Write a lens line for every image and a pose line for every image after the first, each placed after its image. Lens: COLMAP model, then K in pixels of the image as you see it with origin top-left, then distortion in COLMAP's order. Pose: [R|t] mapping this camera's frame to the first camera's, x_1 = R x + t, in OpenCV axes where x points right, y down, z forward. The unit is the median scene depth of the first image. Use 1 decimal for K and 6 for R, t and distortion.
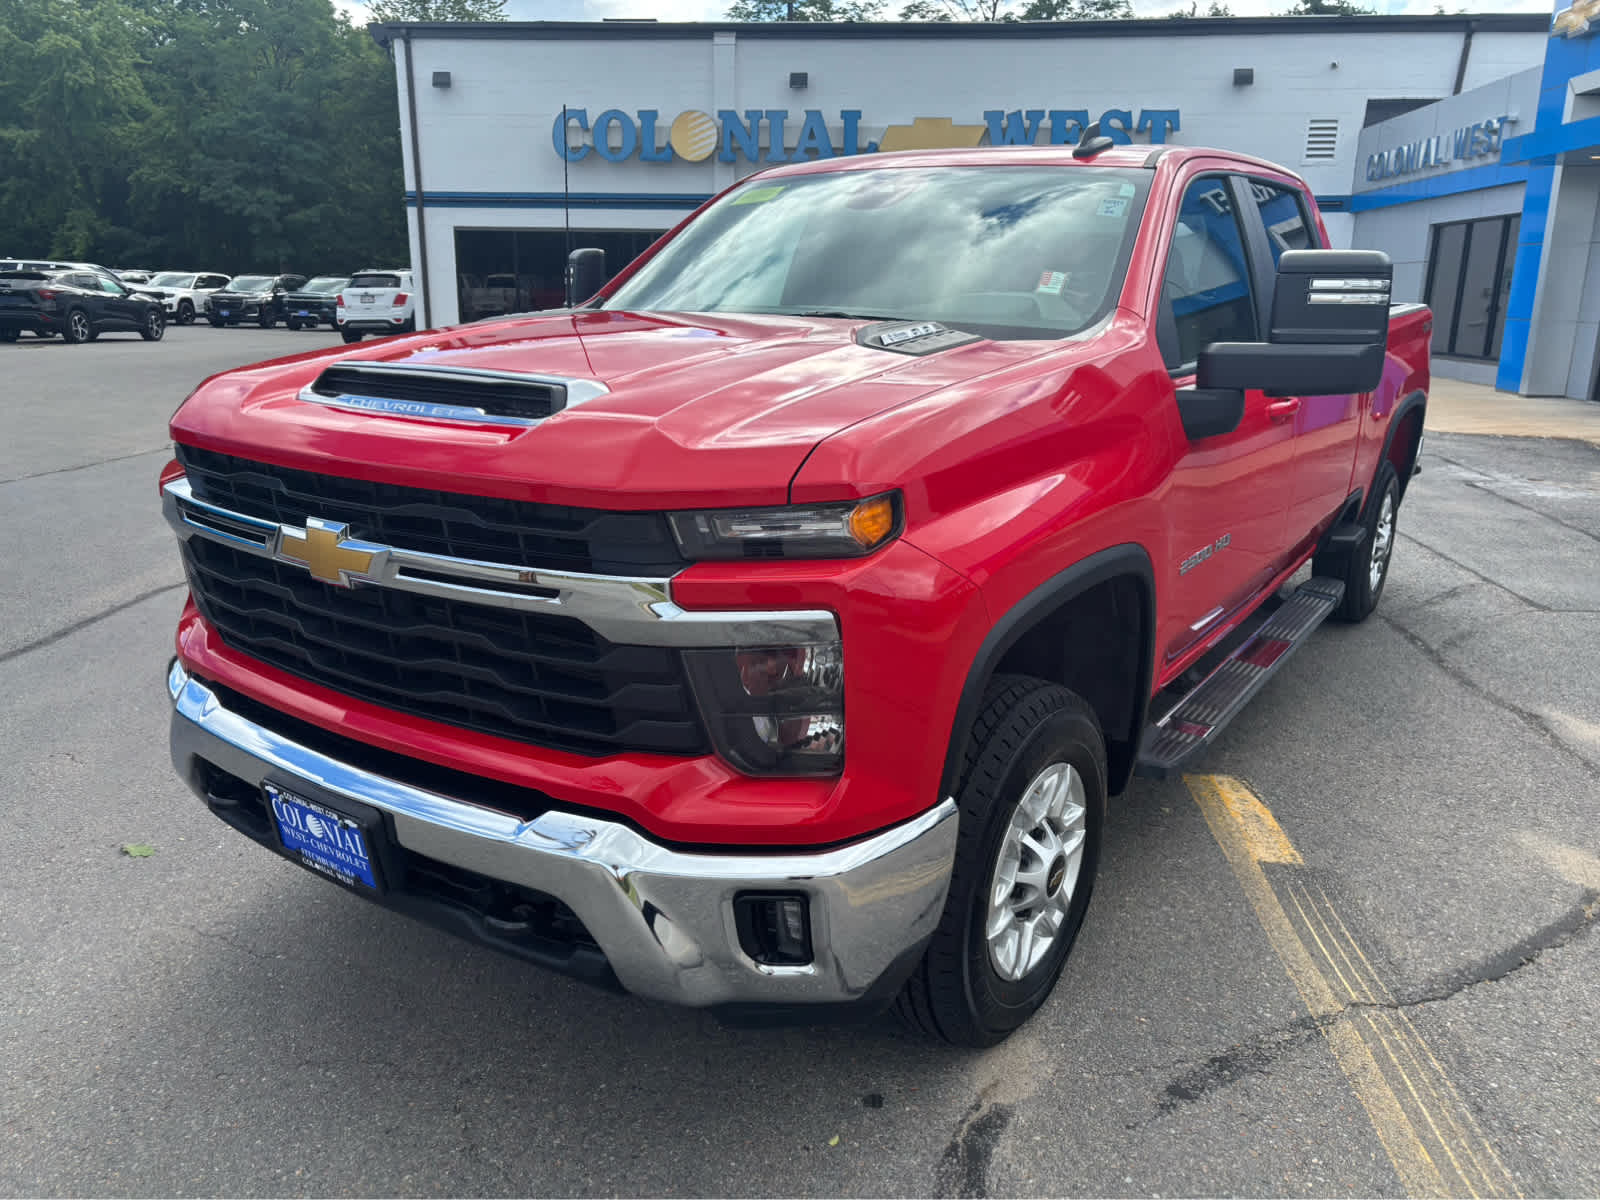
lens RADIAL K [[1200.9, 0, 793.0], [0, 1200.9, 611.2], [0, 0, 1]] dist [0.068770, -0.079079]
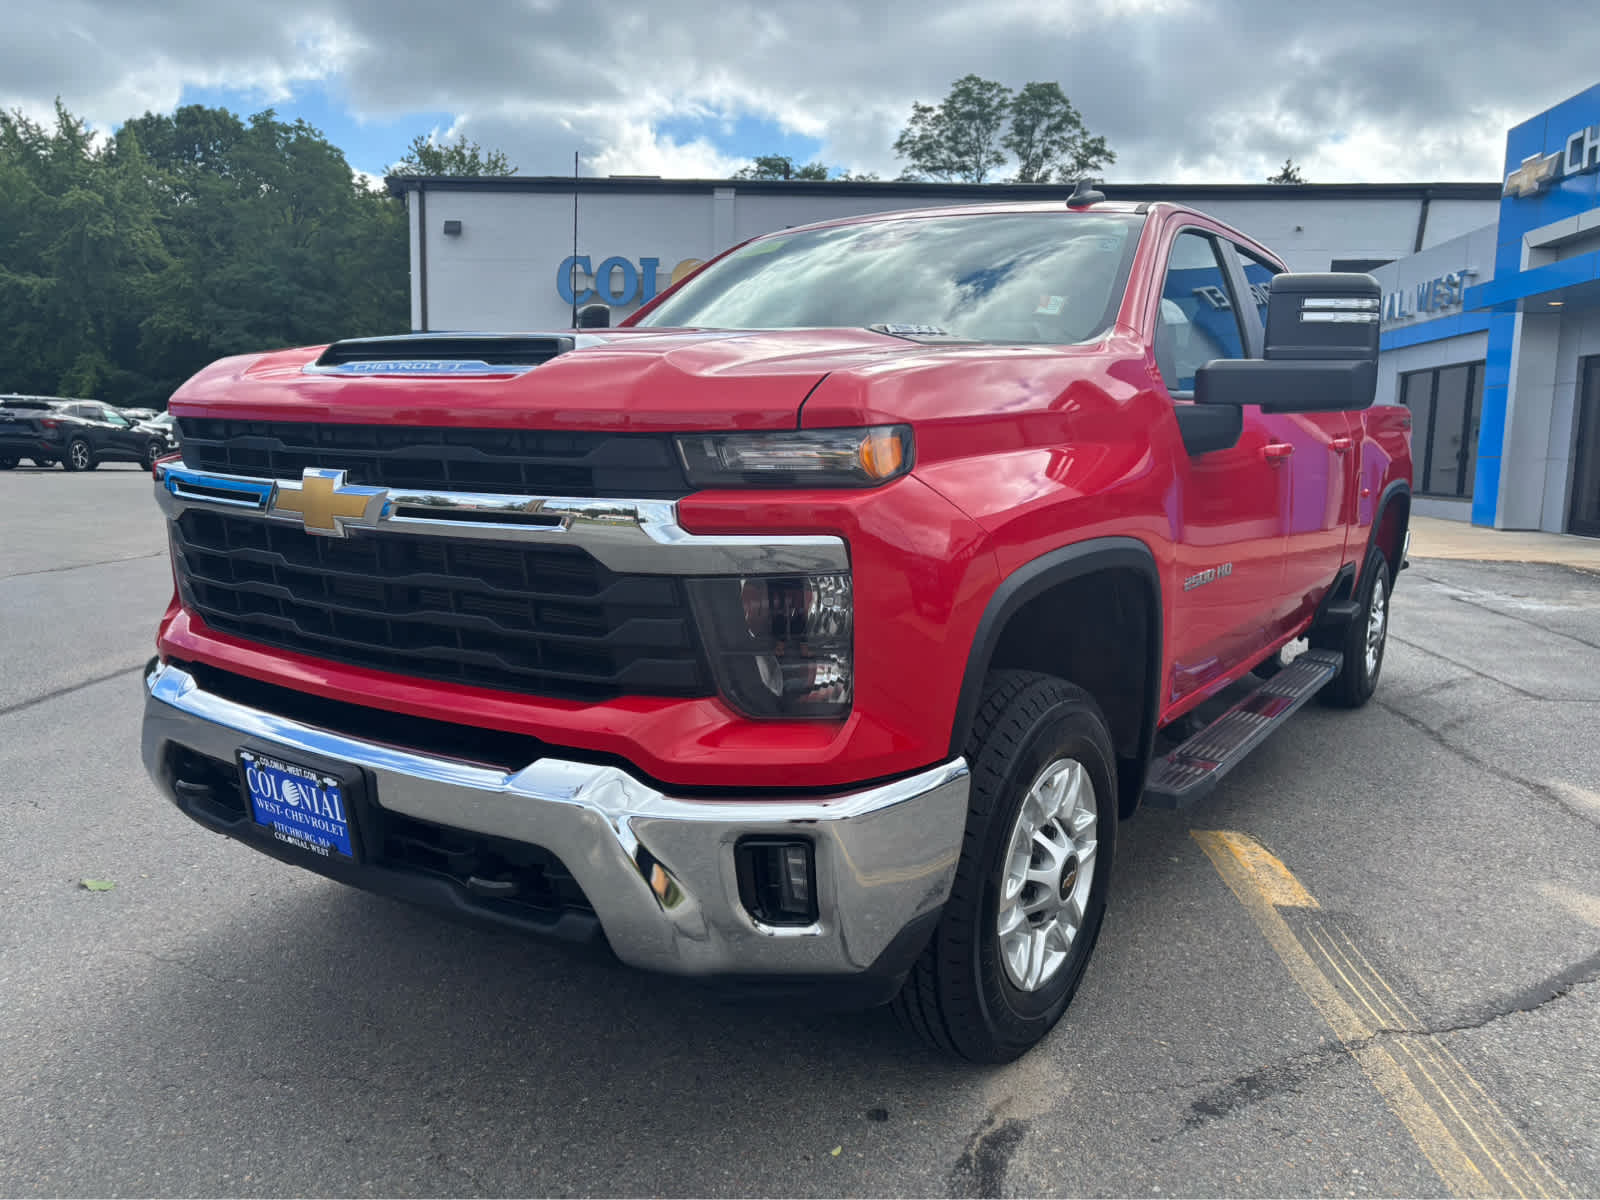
lens RADIAL K [[1200.6, 0, 805.3], [0, 1200.6, 596.8], [0, 0, 1]] dist [0.071219, -0.083411]
pose [[0.999761, 0.012032, 0.018270, -0.008182], [-0.009470, 0.990887, -0.134362, 0.101651], [-0.019720, 0.134157, 0.990764, 0.022472]]
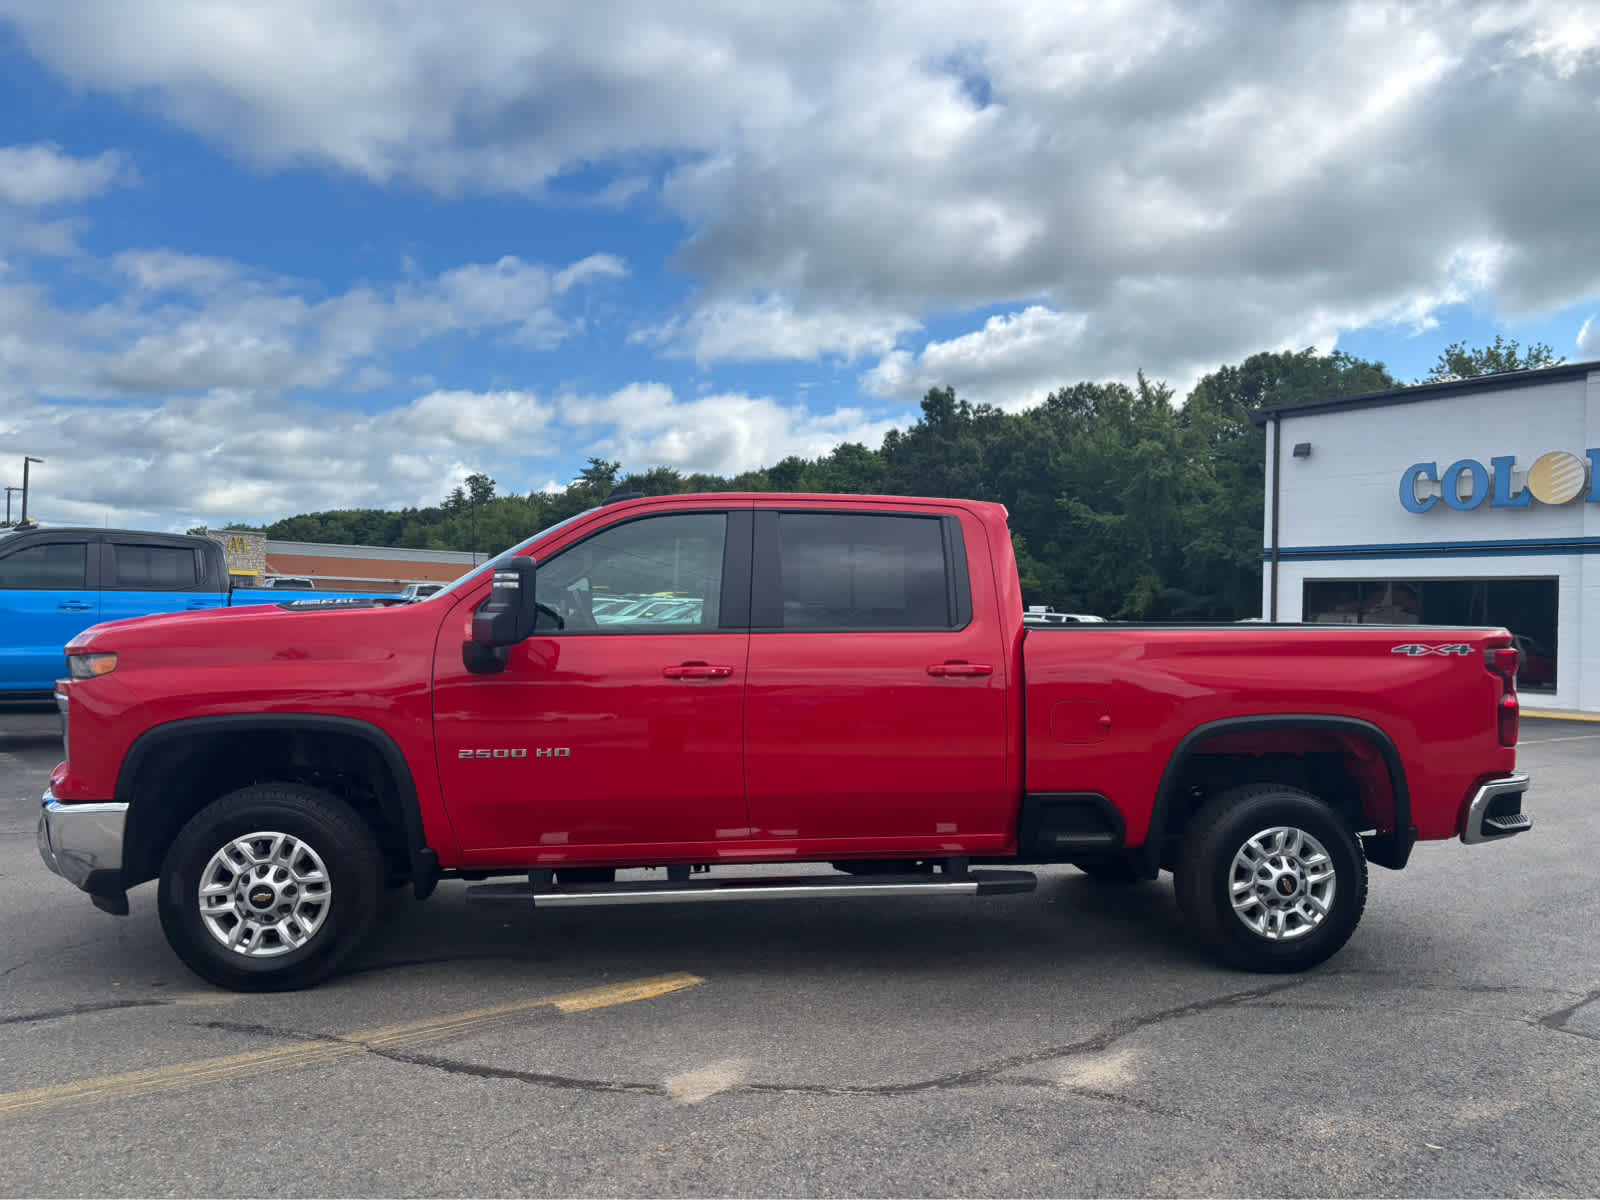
lens RADIAL K [[1200.6, 0, 805.3], [0, 1200.6, 596.8], [0, 0, 1]] dist [0.071219, -0.083411]
pose [[0.661062, -0.007224, -0.750297, 1.613207], [-0.214828, 0.956270, -0.198485, -0.011970], [0.718920, 0.292396, 0.630601, 0.257585]]
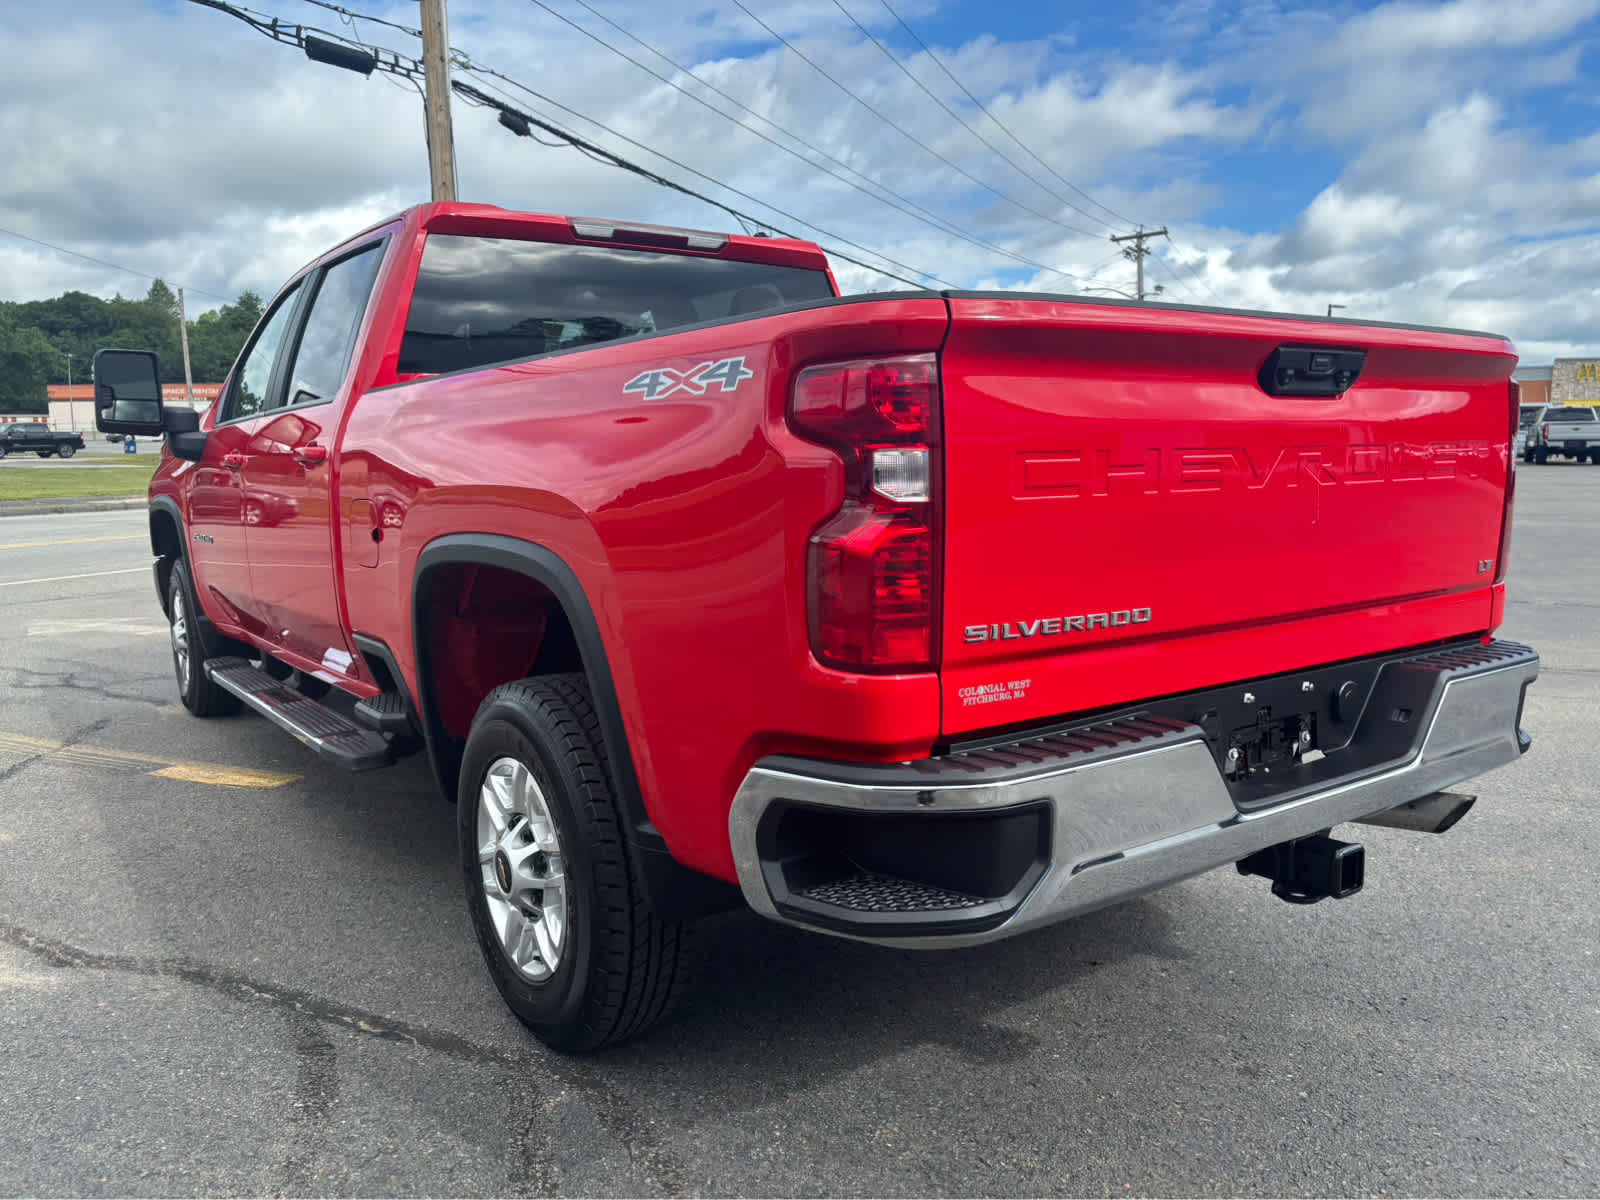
lens RADIAL K [[1199.2, 0, 794.1], [0, 1199.2, 605.4], [0, 0, 1]] dist [0.076460, -0.088066]
pose [[-0.344290, 0.113731, -0.931949, 1.499791], [-0.249729, 0.945783, 0.207676, -0.464530], [0.905042, 0.304235, -0.297222, 2.106281]]
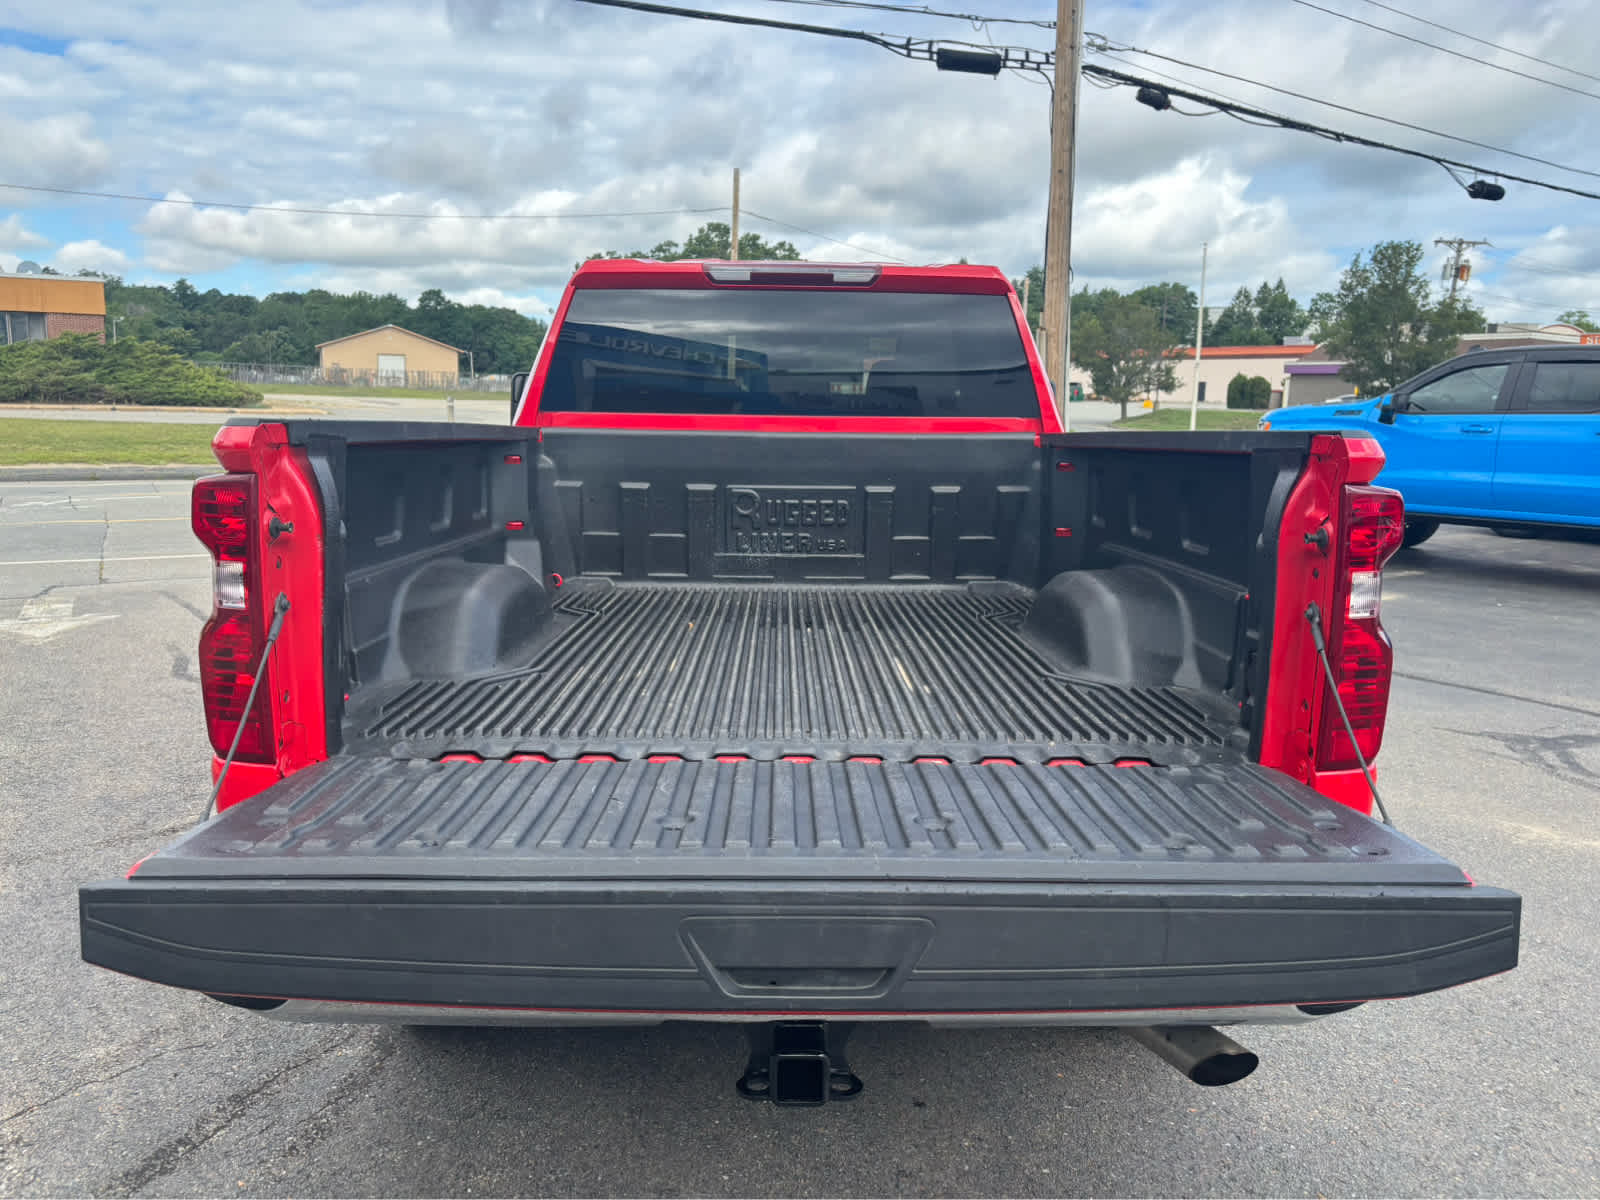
lens RADIAL K [[1205.1, 0, 768.8], [0, 1205.1, 596.8], [0, 0, 1]] dist [0.064632, -0.089709]
pose [[-0.828810, 0.062197, -0.556062, 1.124111], [-0.172060, 0.917317, 0.359060, -0.658180], [0.532418, 0.393269, -0.749580, 2.531494]]
